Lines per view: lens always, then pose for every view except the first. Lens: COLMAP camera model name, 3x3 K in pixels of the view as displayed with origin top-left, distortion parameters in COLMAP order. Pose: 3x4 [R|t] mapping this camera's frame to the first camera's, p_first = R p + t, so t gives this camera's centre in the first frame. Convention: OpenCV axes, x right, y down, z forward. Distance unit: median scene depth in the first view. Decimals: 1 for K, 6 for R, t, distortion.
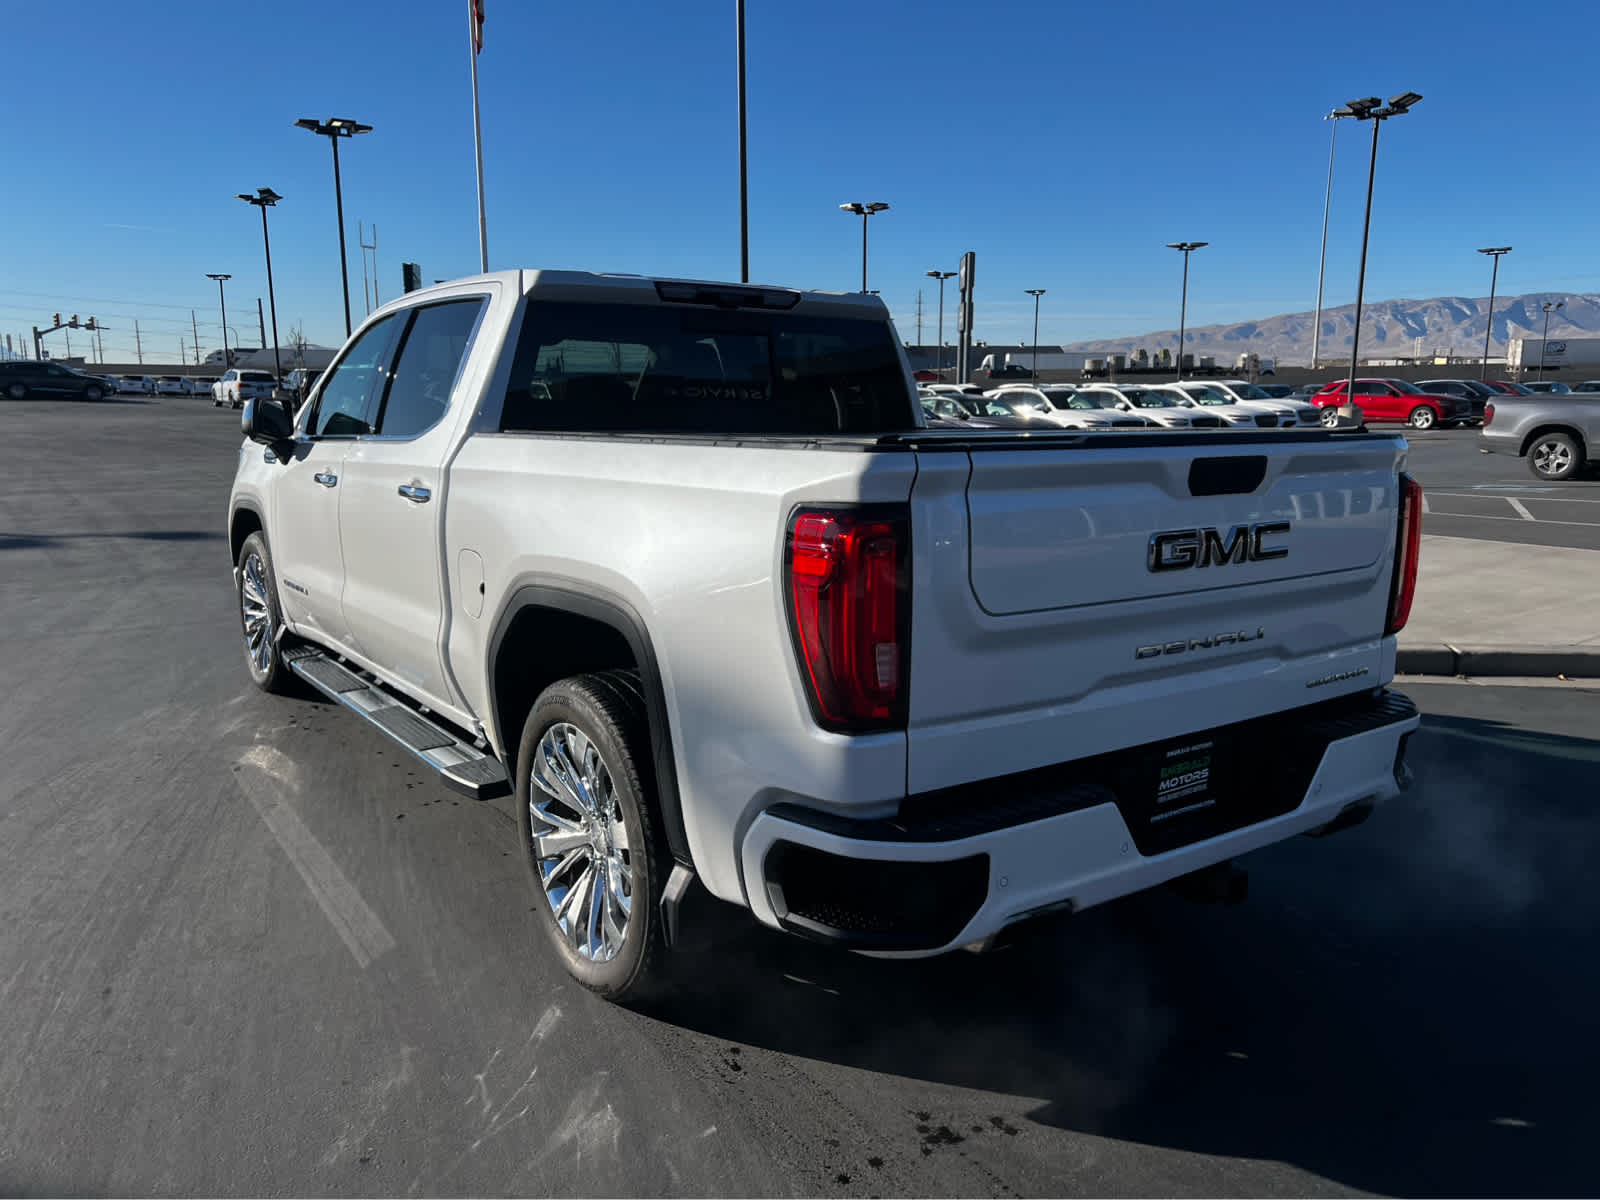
lens RADIAL K [[1236.6, 0, 800.0], [0, 1236.6, 600.0], [0, 0, 1]] dist [0.019671, -0.001370]
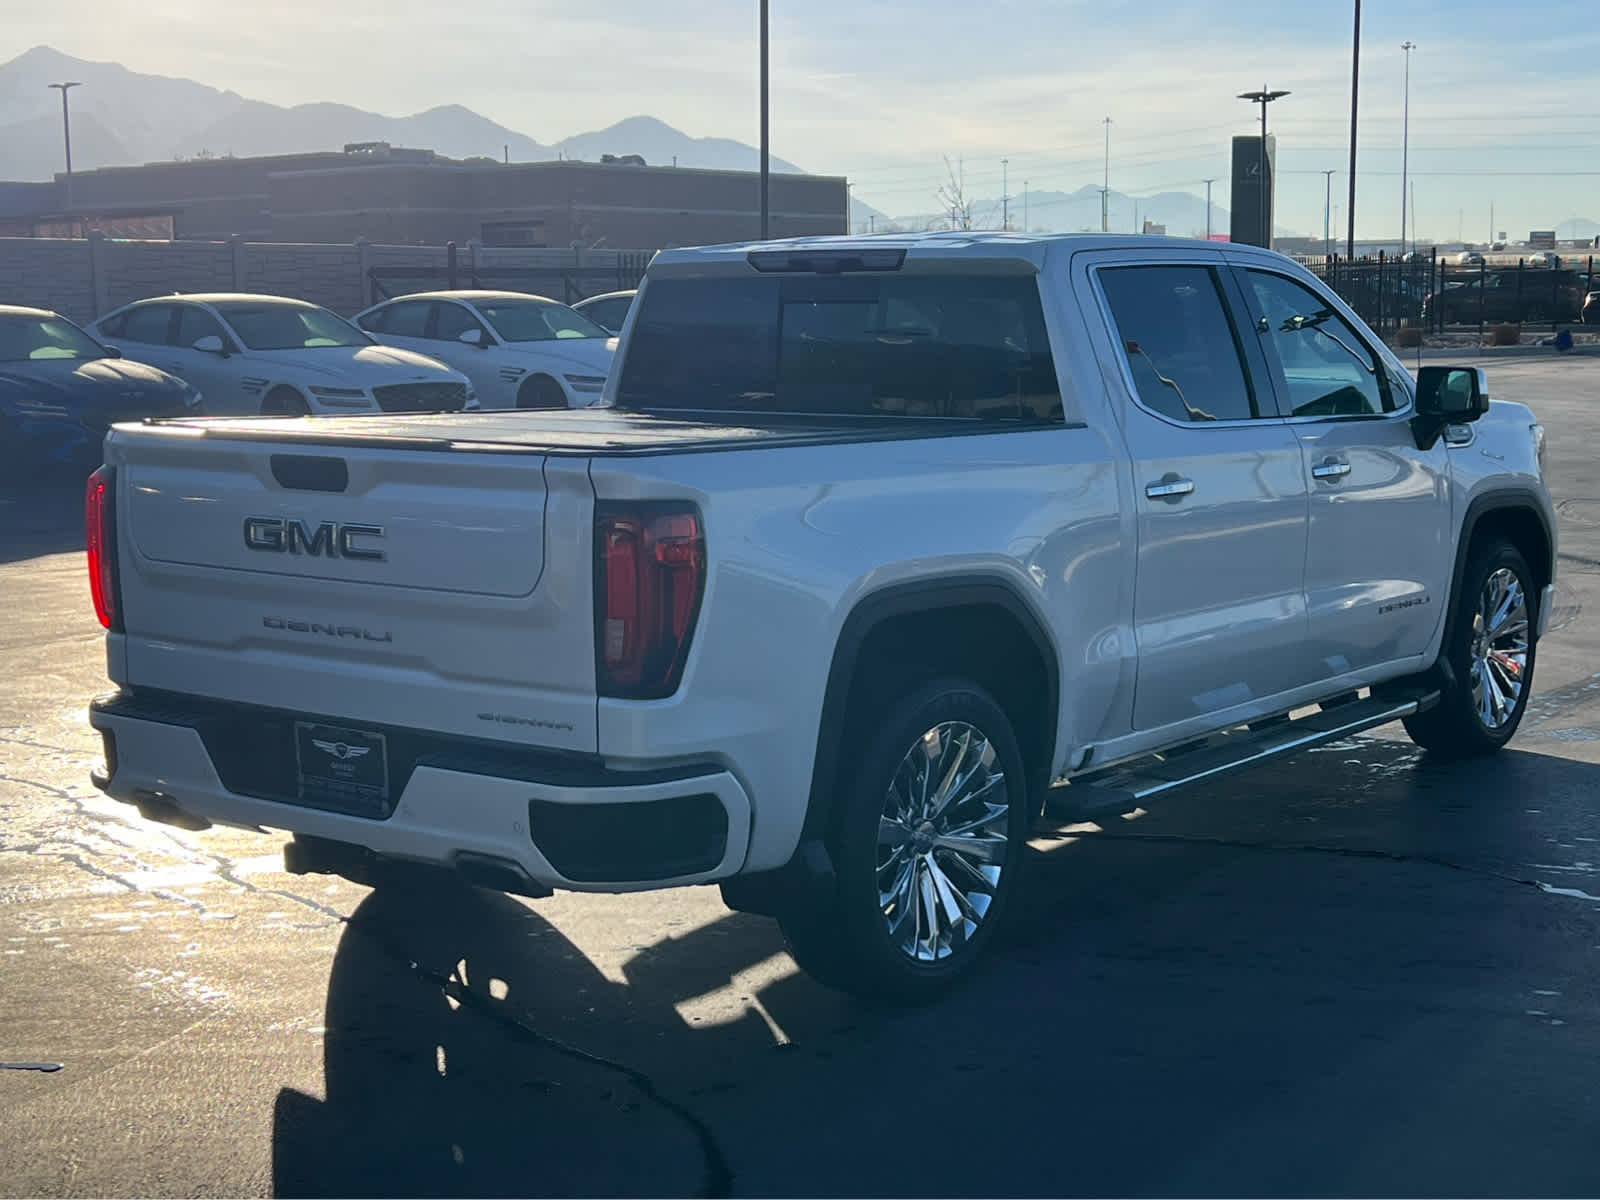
lens RADIAL K [[2573.8, 0, 800.0], [0, 2573.8, 600.0], [0, 0, 1]] dist [0.039004, 0.020934]
pose [[0.282497, 0.109617, -0.952985, 2.520026], [-0.141996, 0.987284, 0.071469, -0.203988], [0.948701, 0.115130, 0.294470, 0.717691]]
